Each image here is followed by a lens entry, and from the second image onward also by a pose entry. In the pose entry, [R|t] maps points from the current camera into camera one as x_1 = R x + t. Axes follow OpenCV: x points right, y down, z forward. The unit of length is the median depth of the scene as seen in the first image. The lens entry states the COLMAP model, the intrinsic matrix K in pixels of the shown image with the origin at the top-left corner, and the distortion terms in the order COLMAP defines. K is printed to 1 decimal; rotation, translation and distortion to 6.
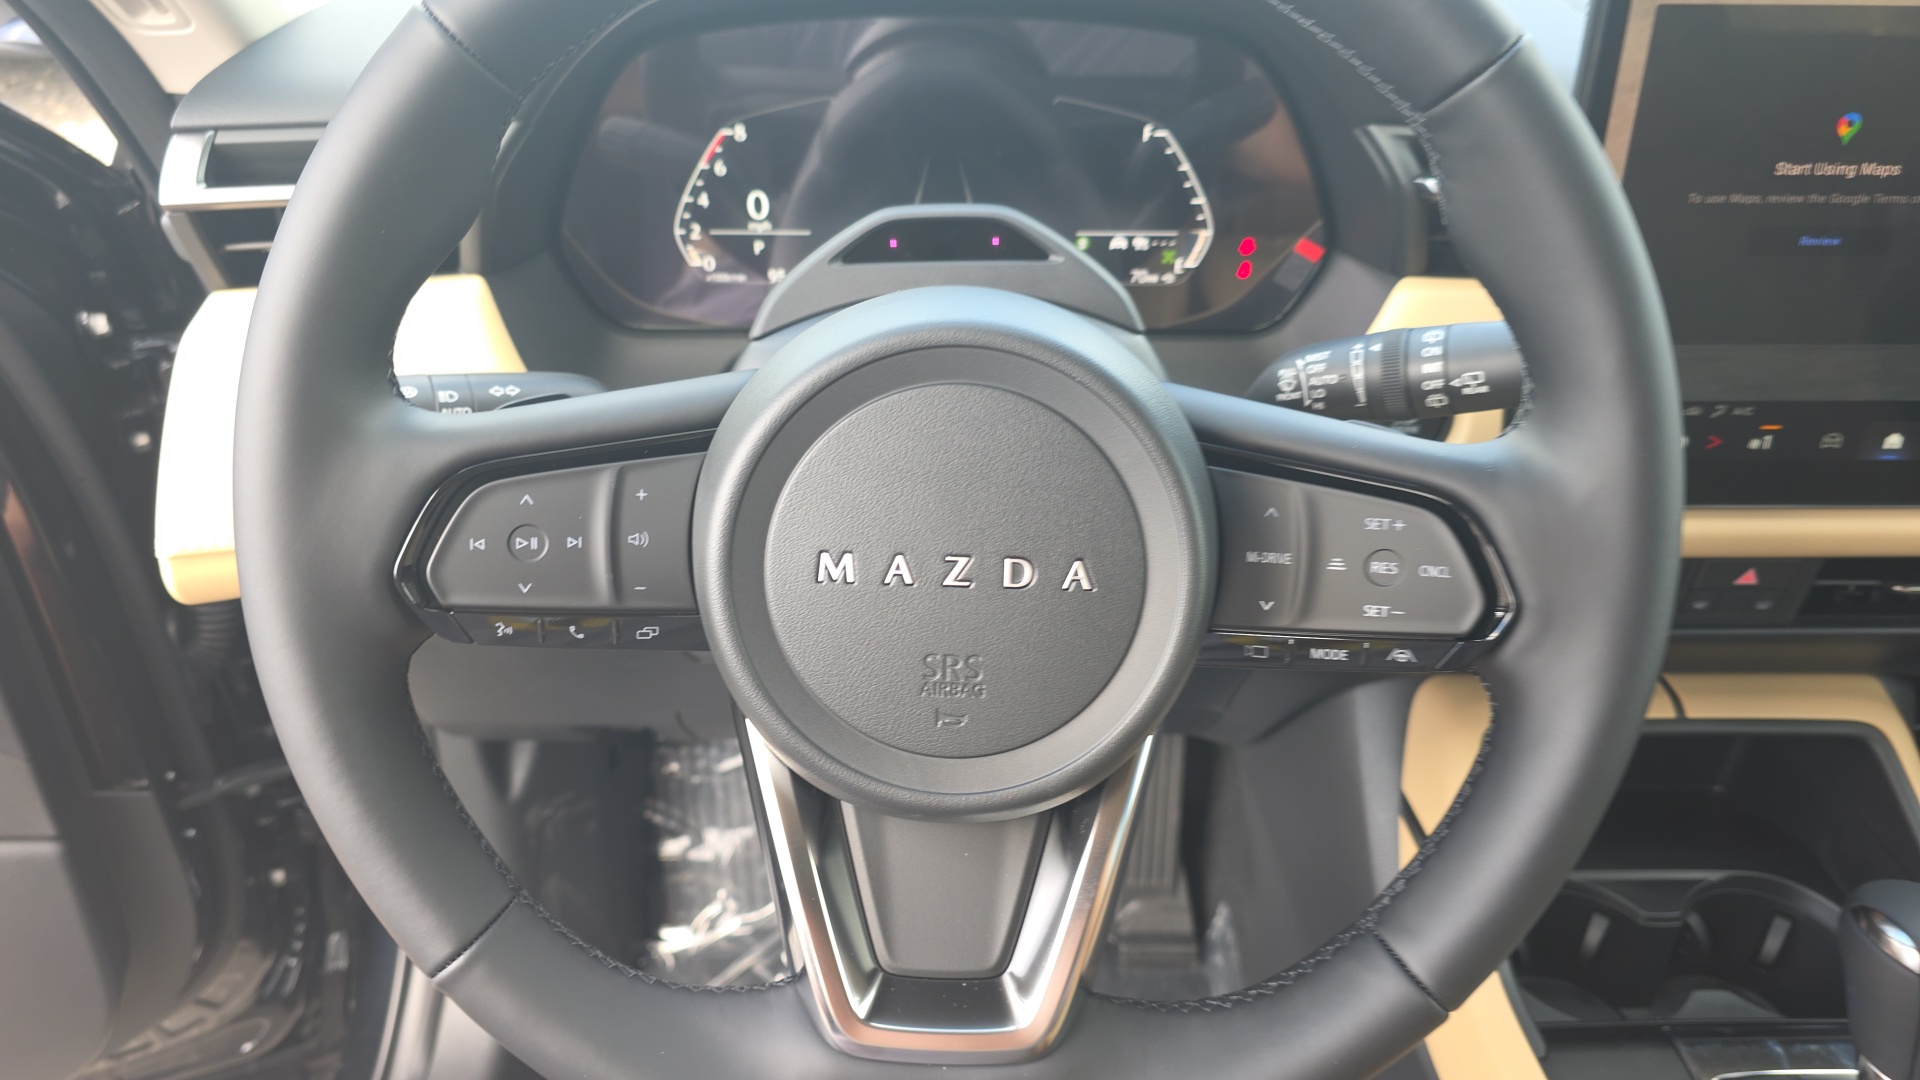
lens RADIAL K [[1333.6, 0, 923.6], [0, 1333.6, 548.1], [0, 0, 1]] dist [0.042911, -0.015813]
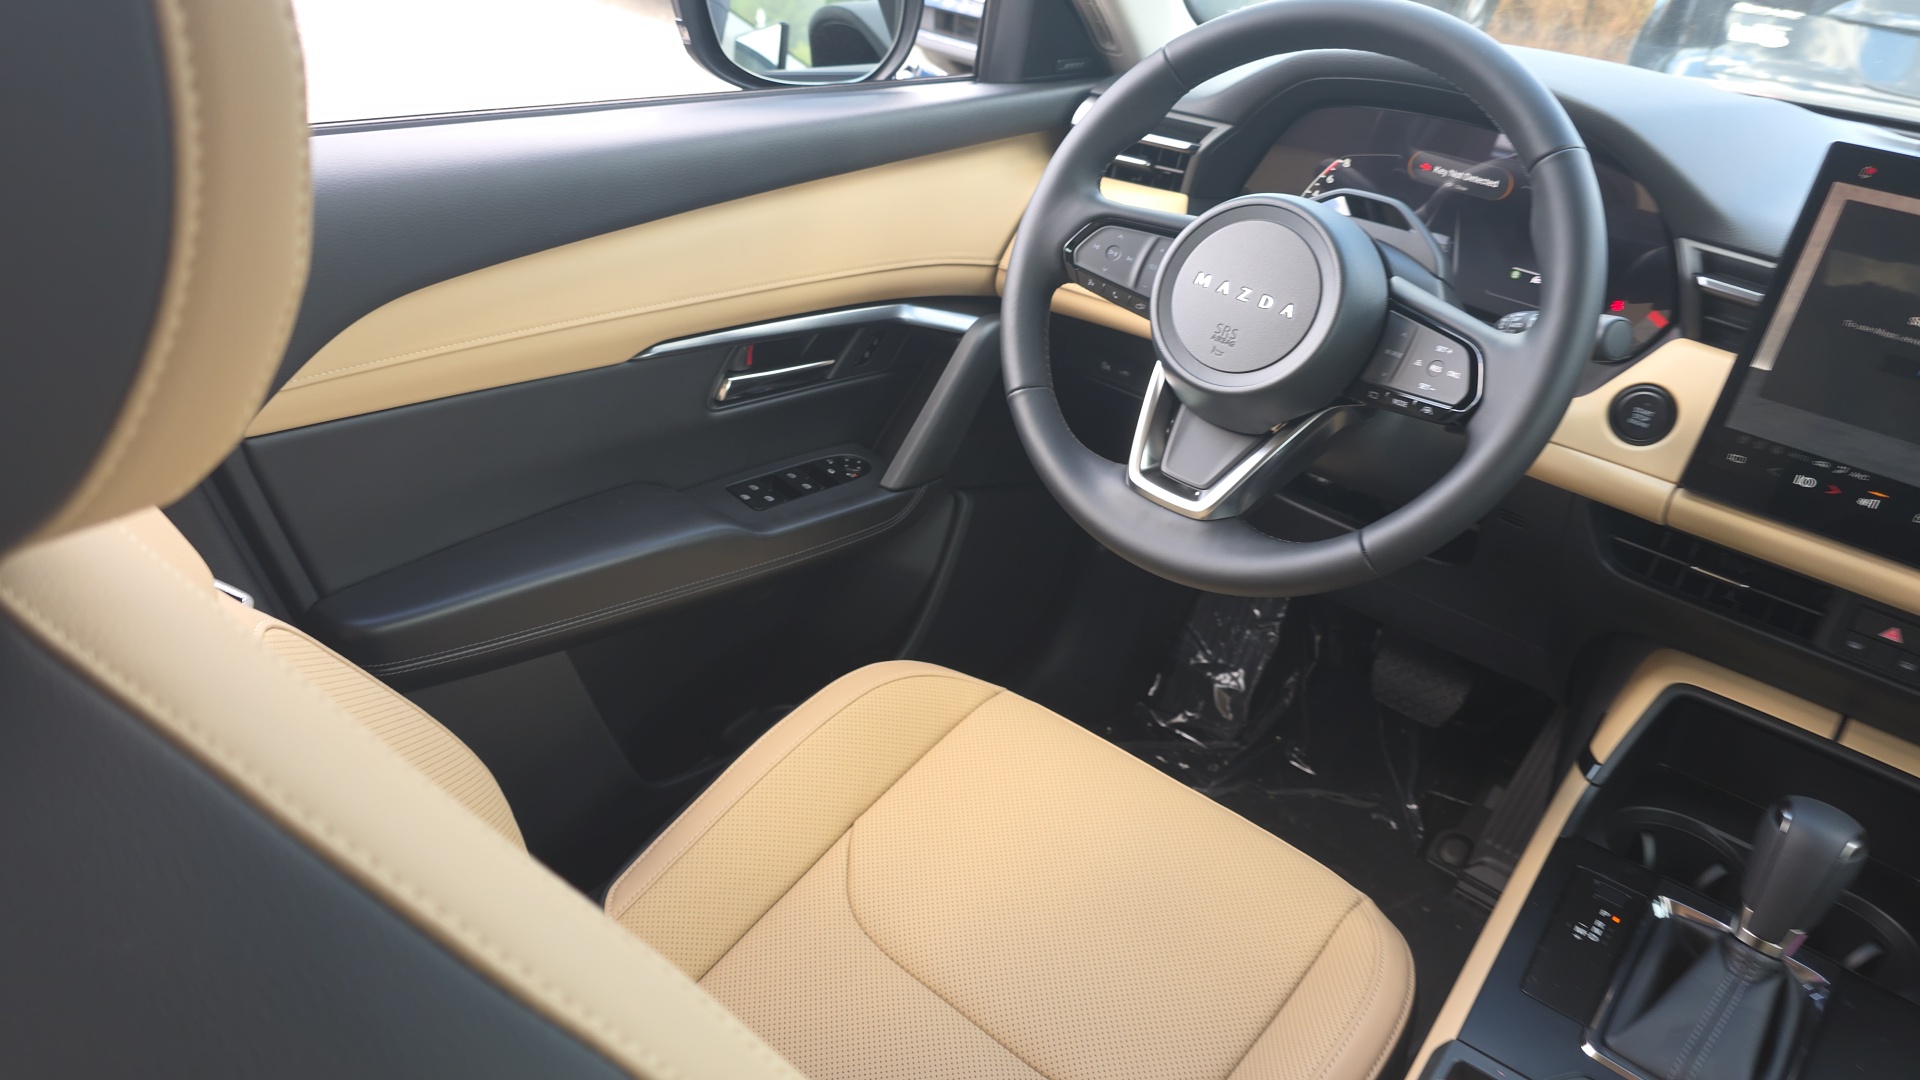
lens RADIAL K [[1333.6, 0, 958.4], [0, 1333.6, 534.3], [0, 0, 1]] dist [0.042911, -0.015813]
pose [[0.754197, 0.379424, -0.535933, 0.868164], [-0.435812, 0.899726, 0.023677, 0.456294], [0.491176, 0.215709, 0.843929, -0.958305]]
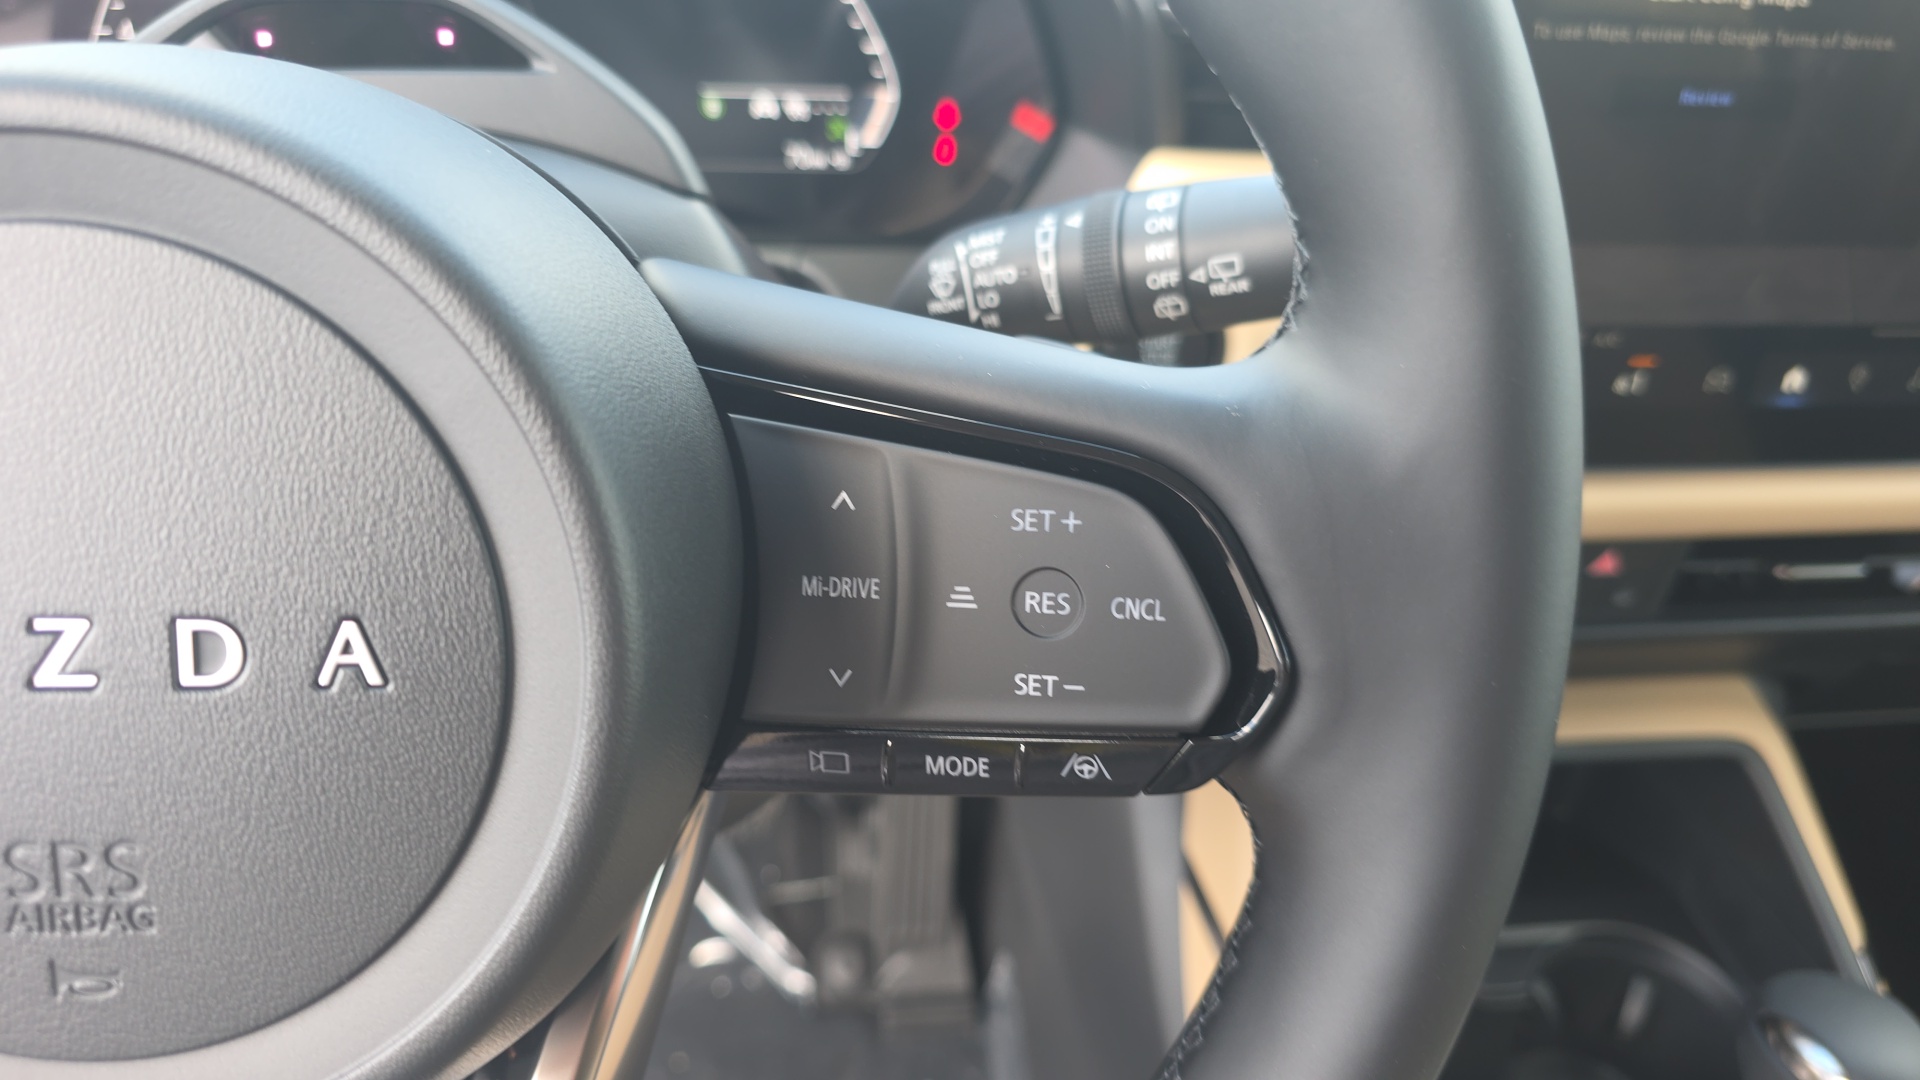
lens RADIAL K [[1333.6, 0, 942.9], [0, 1333.6, 531.2], [0, 0, 1]] dist [0.042911, -0.015813]
pose [[0.991657, -0.023248, 0.126794, 0.202944], [0.022420, 0.999717, 0.007955, -0.015873], [-0.126943, -0.005046, 0.991897, 0.416752]]
